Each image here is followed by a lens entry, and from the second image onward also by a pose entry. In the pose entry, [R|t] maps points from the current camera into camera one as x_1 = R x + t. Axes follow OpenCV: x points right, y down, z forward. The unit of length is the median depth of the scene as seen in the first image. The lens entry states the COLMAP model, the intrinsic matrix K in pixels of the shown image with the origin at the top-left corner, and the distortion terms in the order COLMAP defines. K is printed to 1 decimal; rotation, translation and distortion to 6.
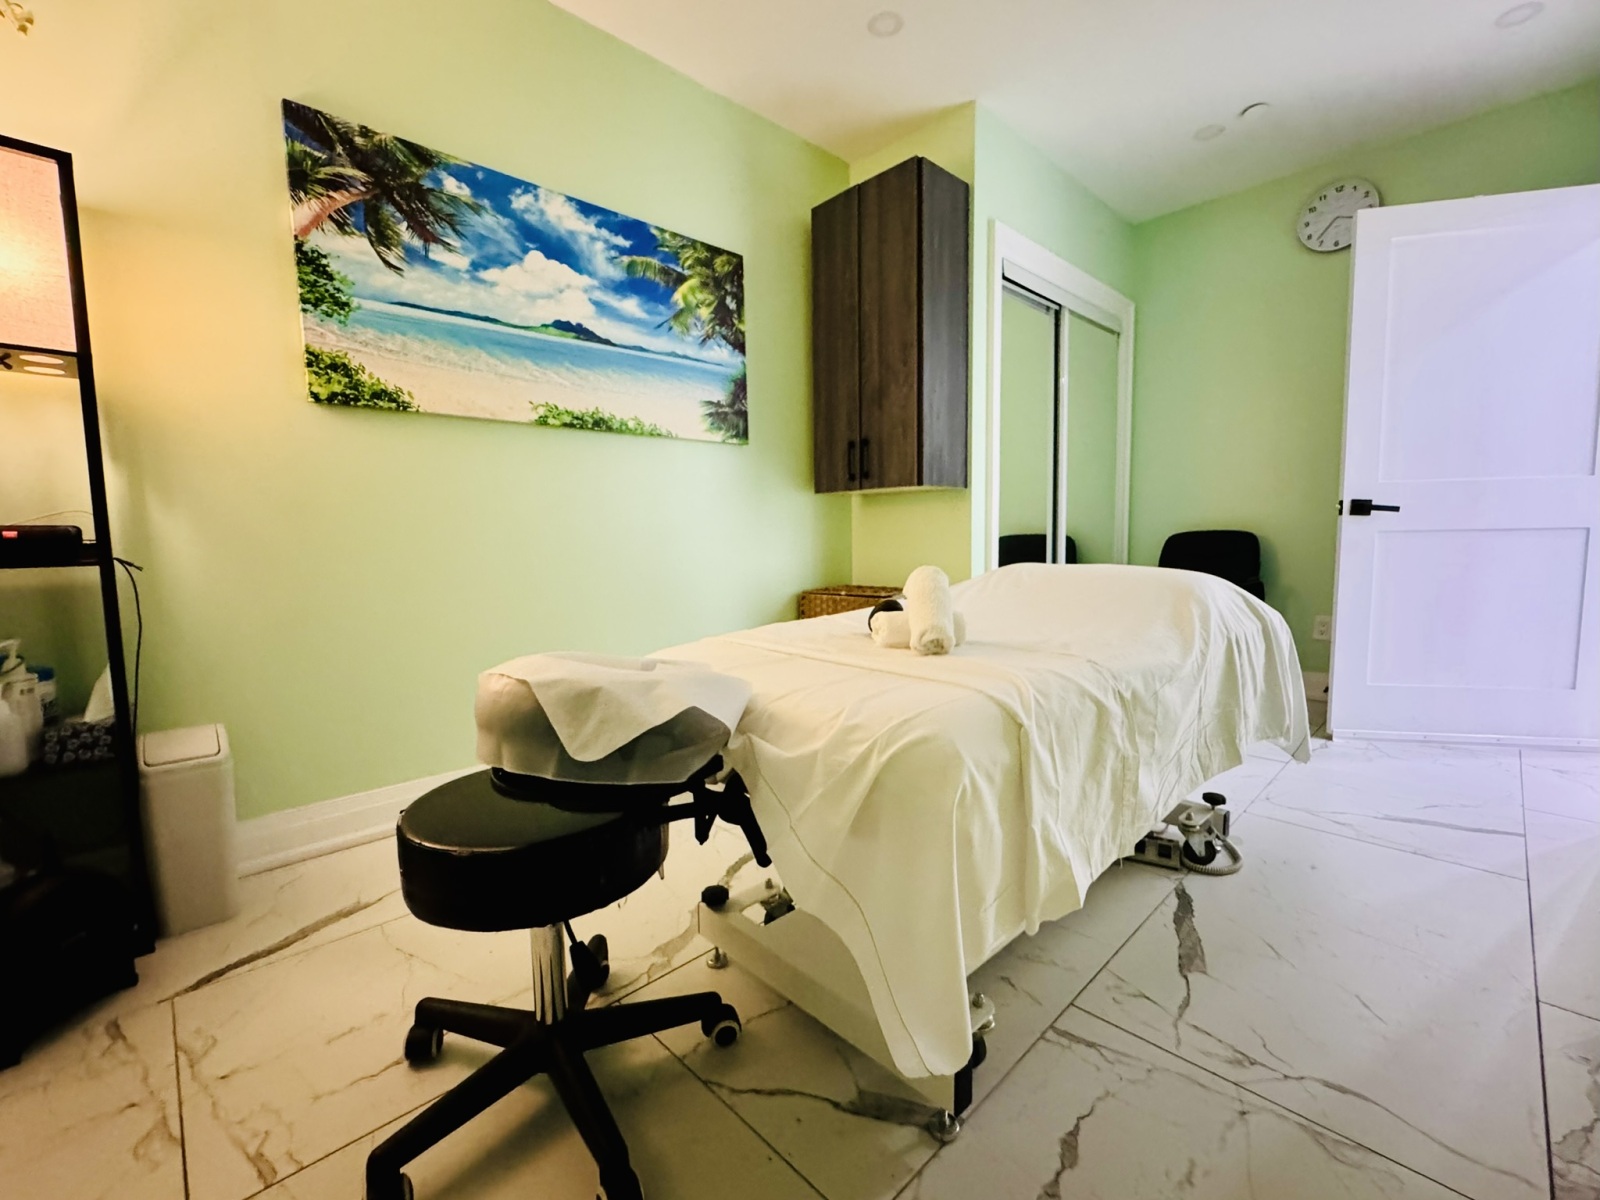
lens RADIAL K [[687.3, 0, 803.2], [0, 687.3, 593.5], [0, 0, 1]] dist [-0.002360, -0.000428]
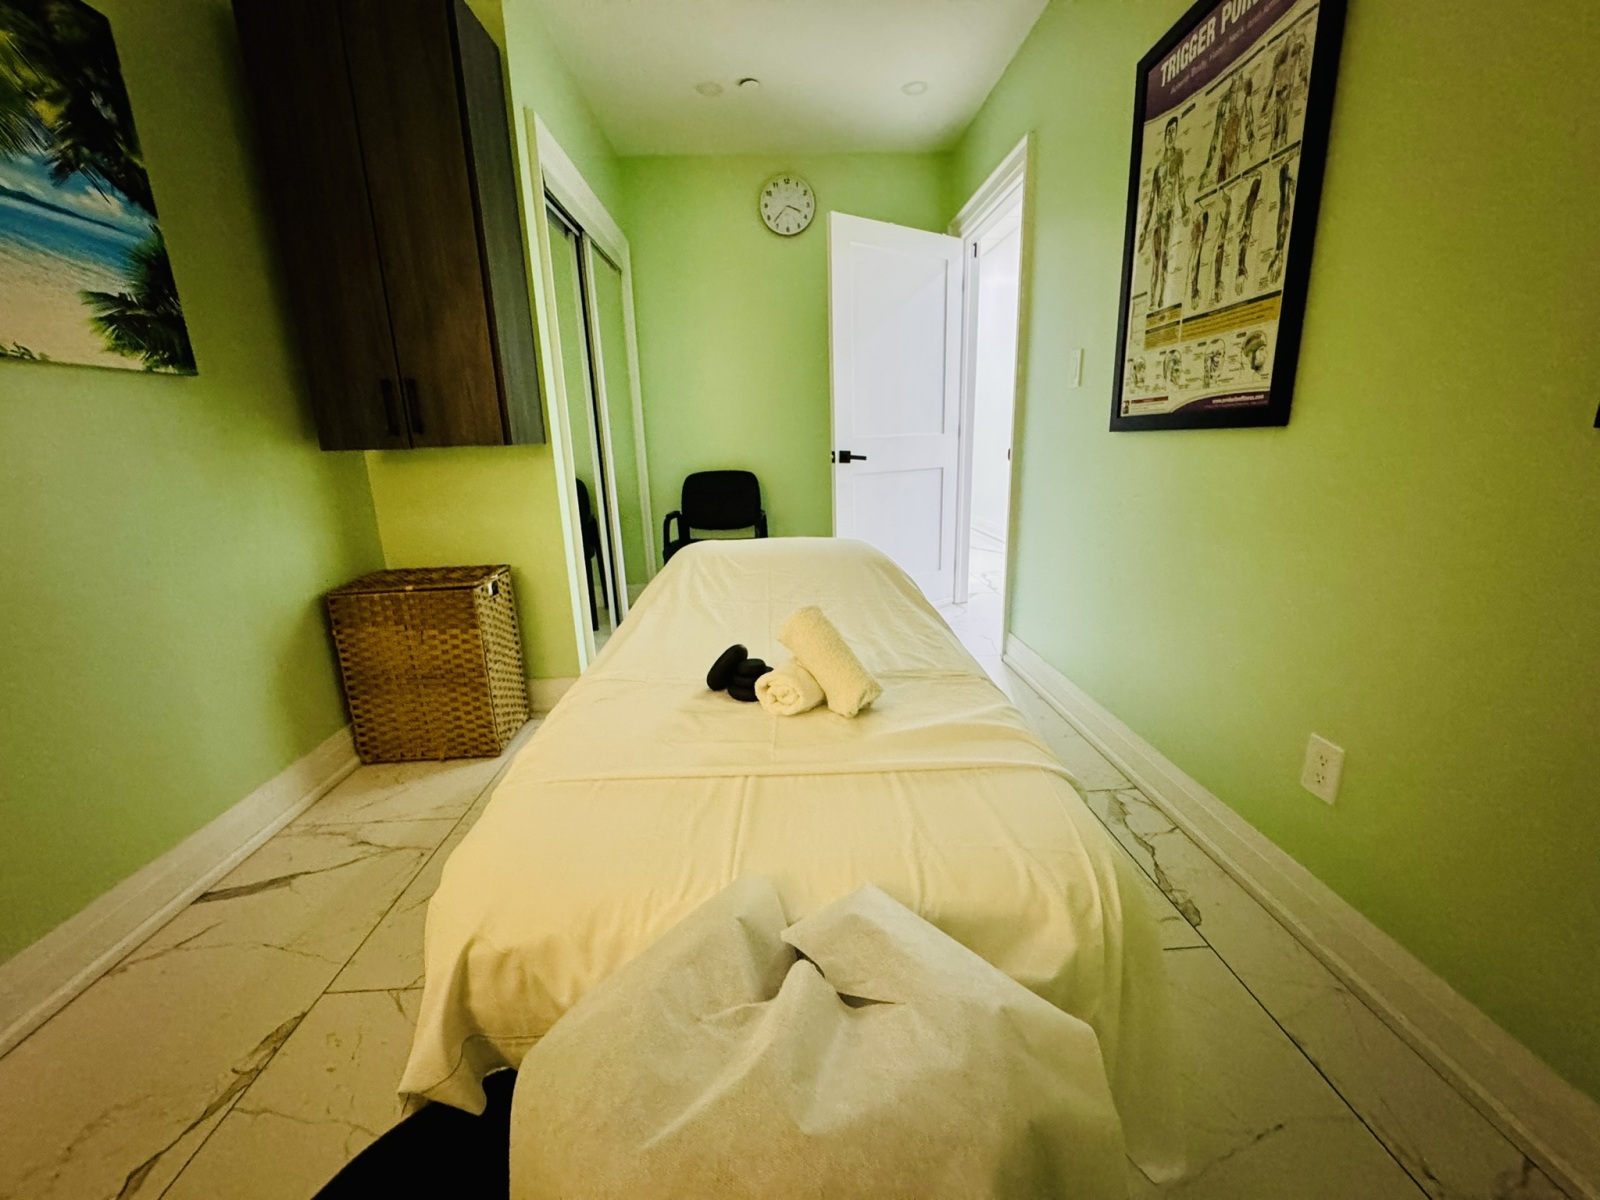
lens RADIAL K [[640.7, 0, 796.6], [0, 640.7, 595.1], [0, 0, 1]] dist [-0.002250, -0.000138]
pose [[0.663237, -0.185925, 0.724947, -0.192992], [0.081590, 0.980840, 0.176908, -0.093620], [-0.743949, -0.058184, 0.665699, 0.246847]]
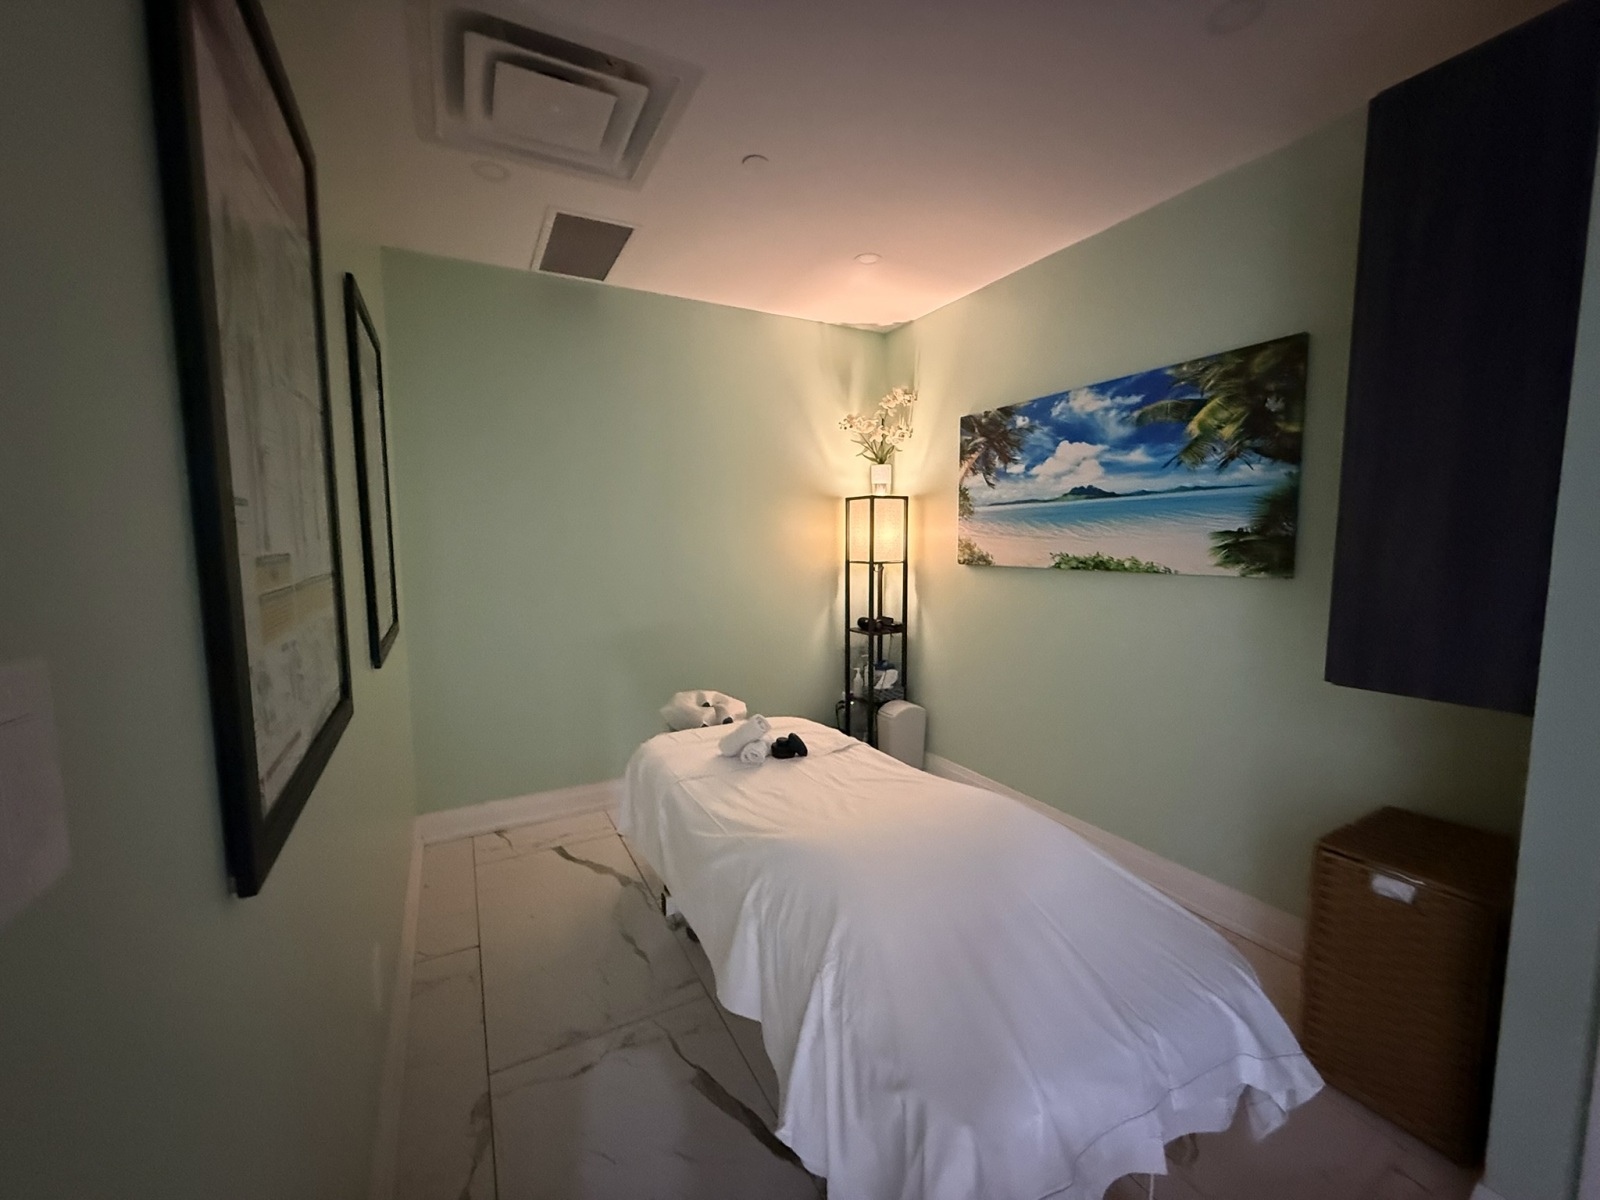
lens RADIAL K [[631.7, 0, 805.0], [0, 631.7, 602.3], [0, 0, 1]] dist [-0.004154, 0.001207]
pose [[-0.268464, 0.116539, -0.956214, 0.822600], [-0.072826, 0.987359, 0.140781, -0.279258], [0.960533, 0.107432, -0.256584, 0.742852]]
